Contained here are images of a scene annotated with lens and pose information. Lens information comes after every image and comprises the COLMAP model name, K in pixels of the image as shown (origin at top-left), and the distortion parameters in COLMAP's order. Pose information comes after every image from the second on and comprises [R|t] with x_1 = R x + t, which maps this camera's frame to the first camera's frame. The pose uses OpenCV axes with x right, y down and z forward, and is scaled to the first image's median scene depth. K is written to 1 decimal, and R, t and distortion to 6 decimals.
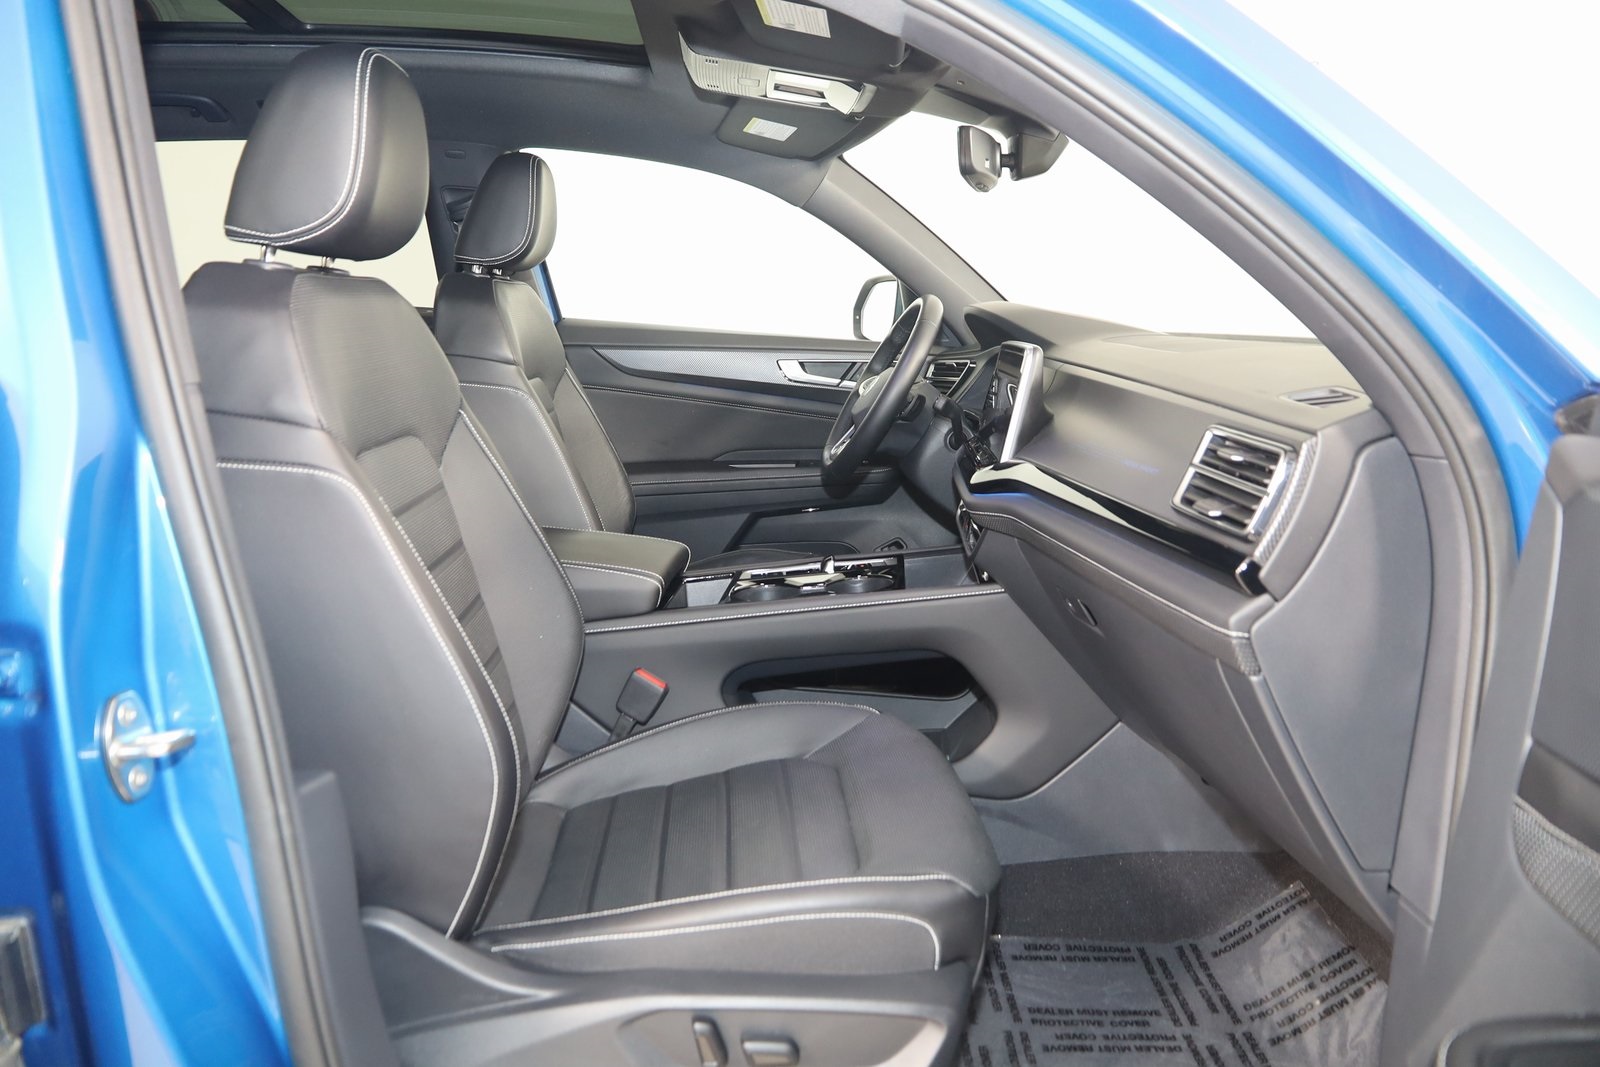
lens RADIAL K [[1087.1, 0, 789.3], [0, 1087.1, 520.8], [0, 0, 1]] dist [-0.108291, 0.051306]
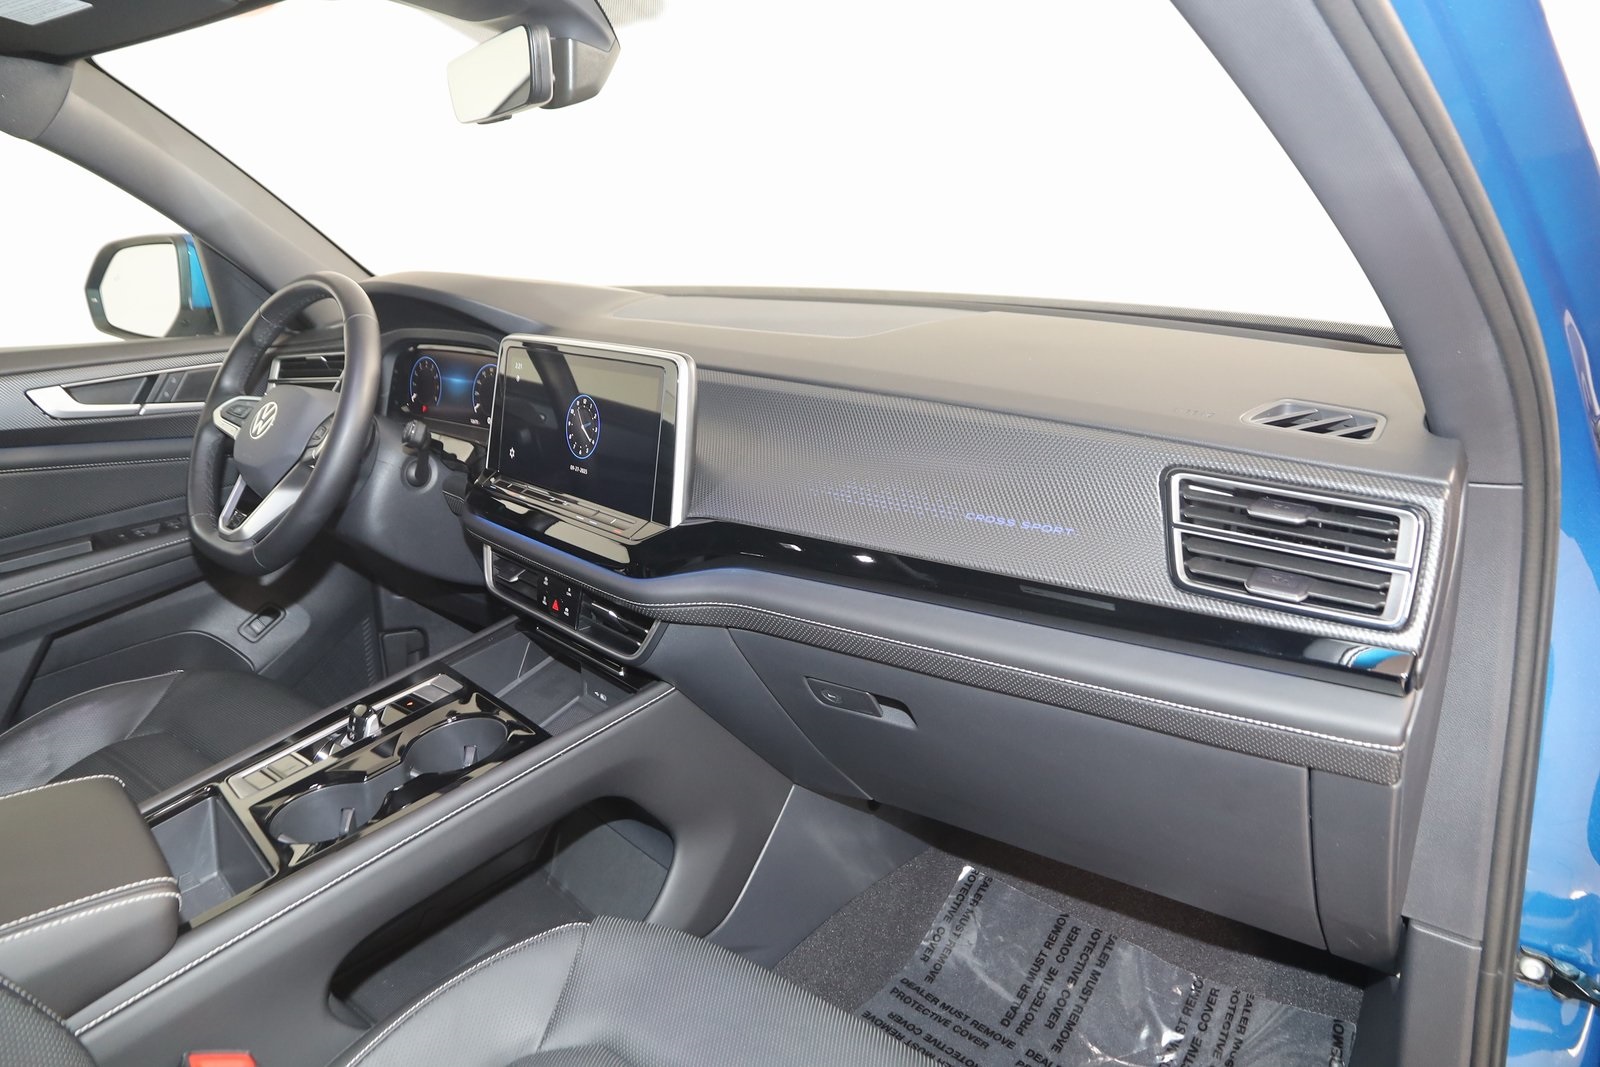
lens RADIAL K [[1087.1, 0, 795.9], [0, 1087.1, 539.0], [0, 0, 1]] dist [-0.108291, 0.051306]
pose [[0.687316, -0.249543, 0.682147, -0.222895], [0.177862, 0.968363, 0.175036, -0.149774], [-0.704245, 0.001023, 0.709956, 0.430470]]
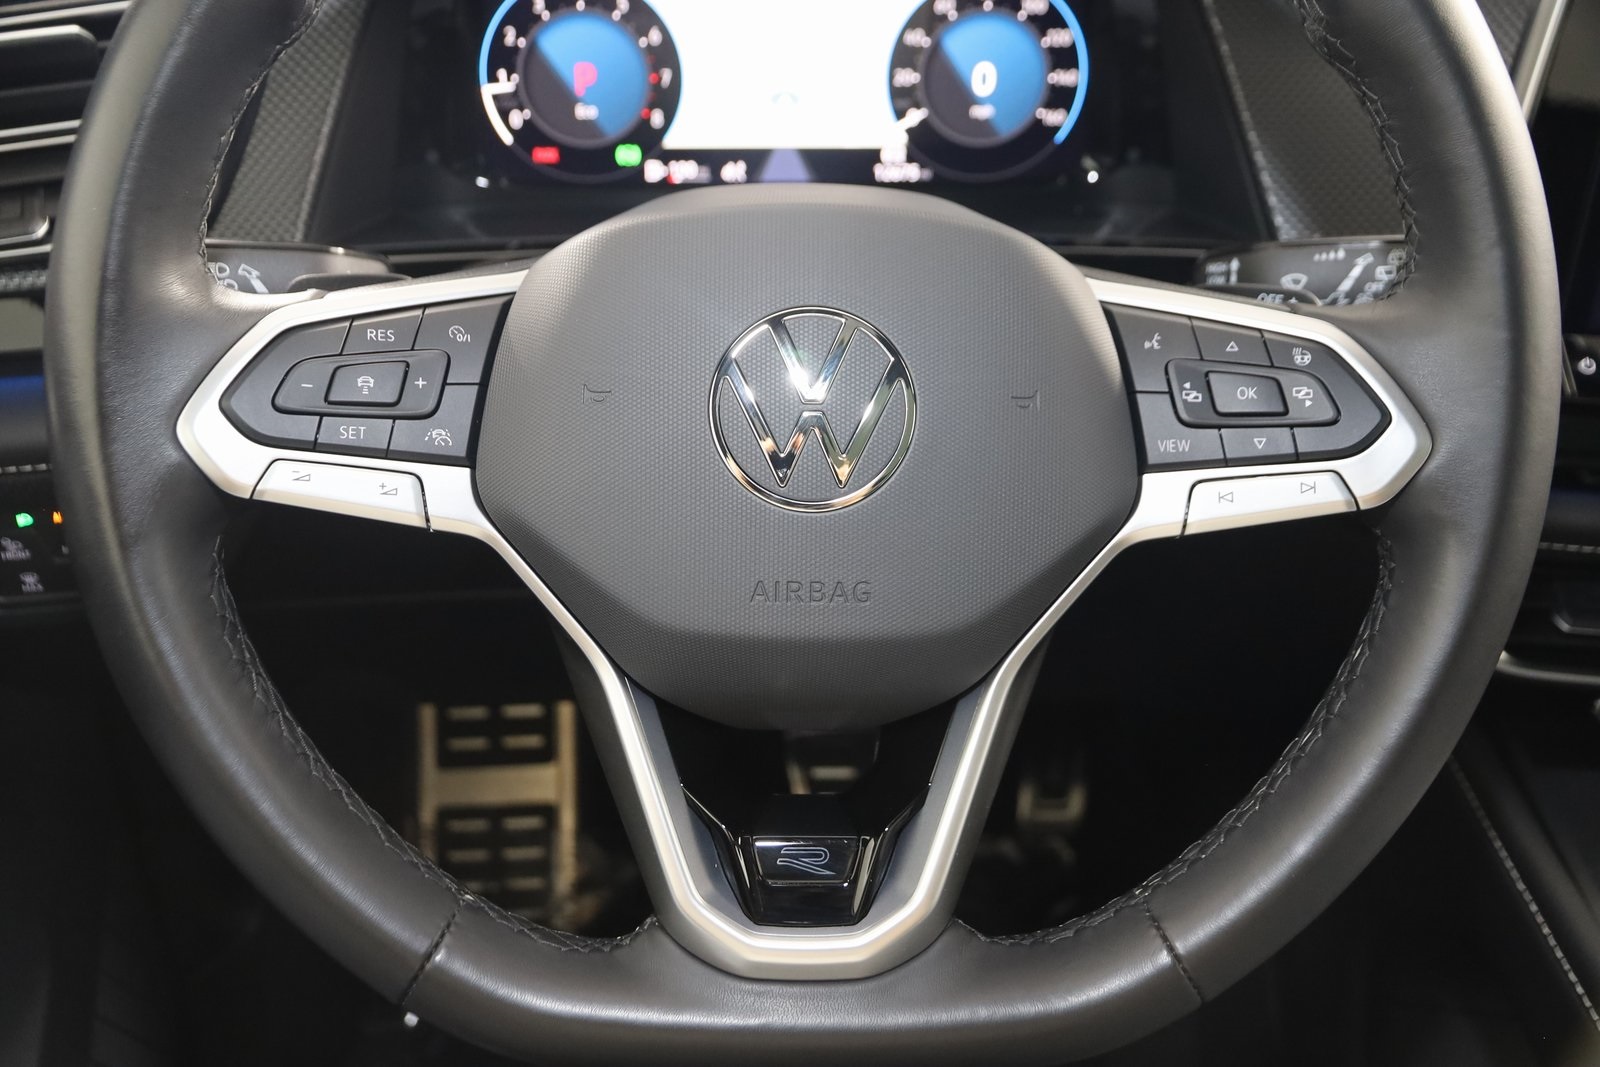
lens RADIAL K [[1477.4, 0, 792.5], [0, 1477.4, 519.2], [0, 0, 1]] dist [0.016857, 0.000000]
pose [[-0.004945, -0.583366, 0.812194, -0.119260], [0.172942, 0.799467, 0.575277, -0.303670], [-0.984920, 0.143307, 0.096935, 1.358406]]
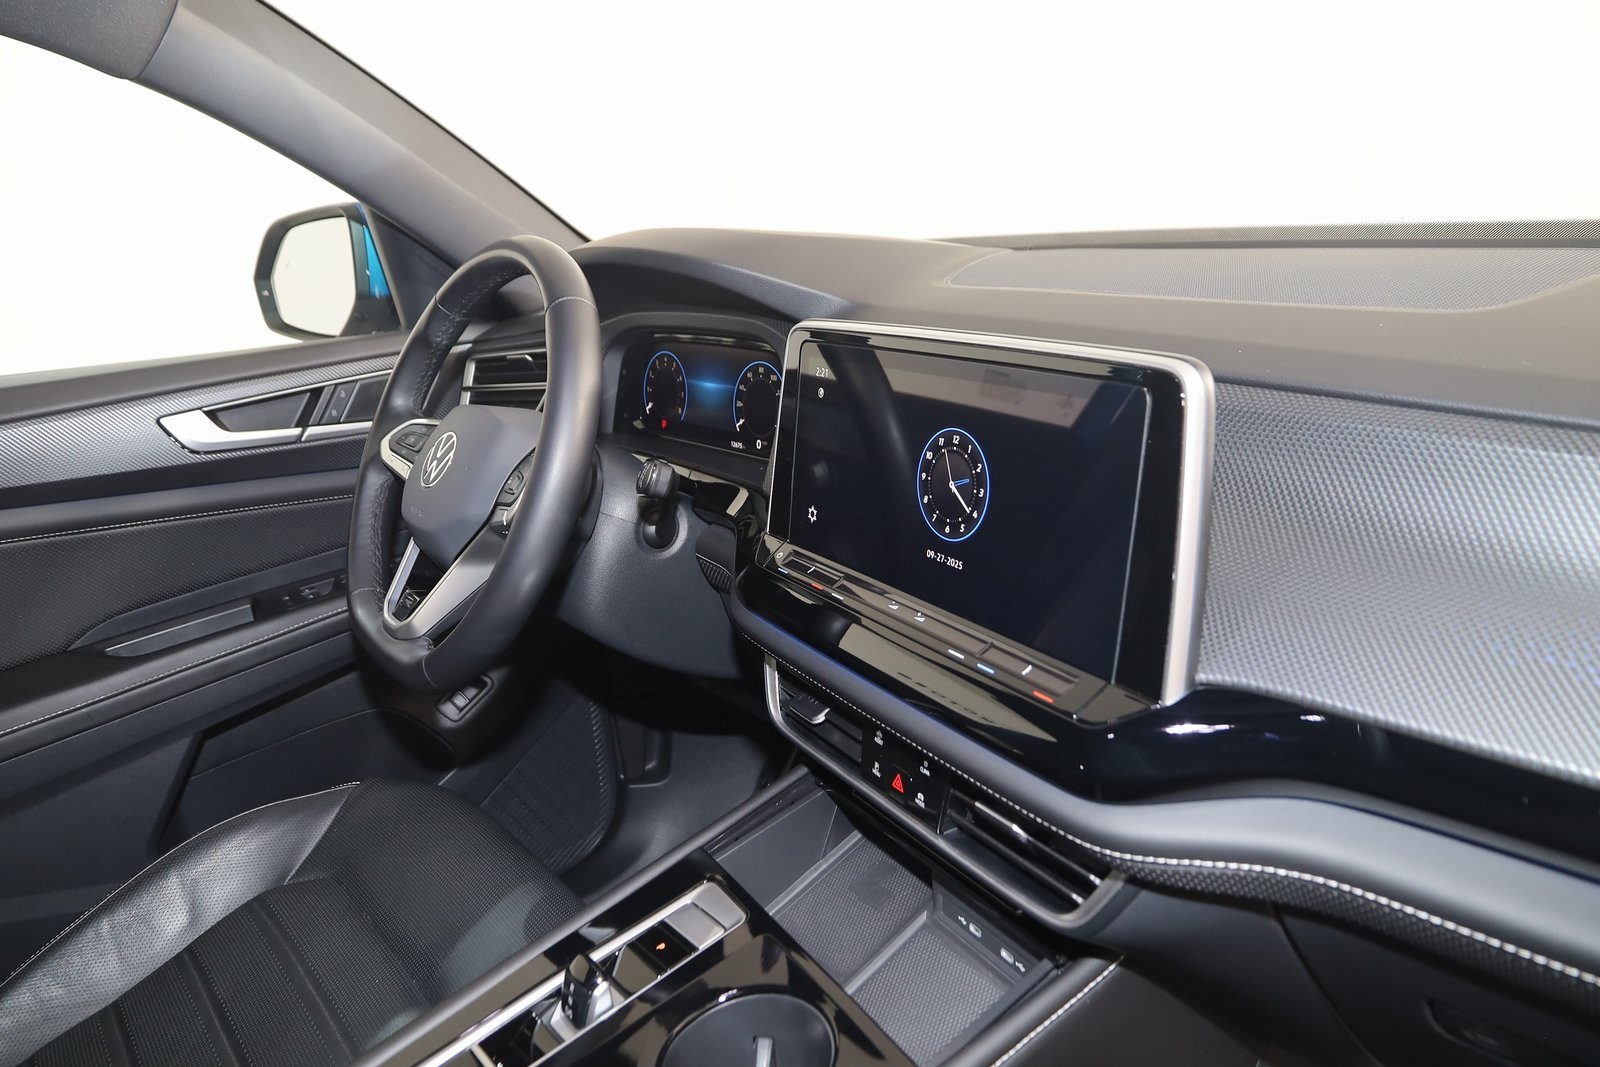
lens RADIAL K [[1087.1, 0, 797.7], [0, 1087.1, 533.3], [0, 0, 1]] dist [-0.108291, 0.051306]
pose [[0.804841, -0.275414, 0.525716, -0.067539], [0.222453, 0.961220, 0.163004, -0.184098], [-0.550223, -0.014245, 0.834896, 0.749708]]
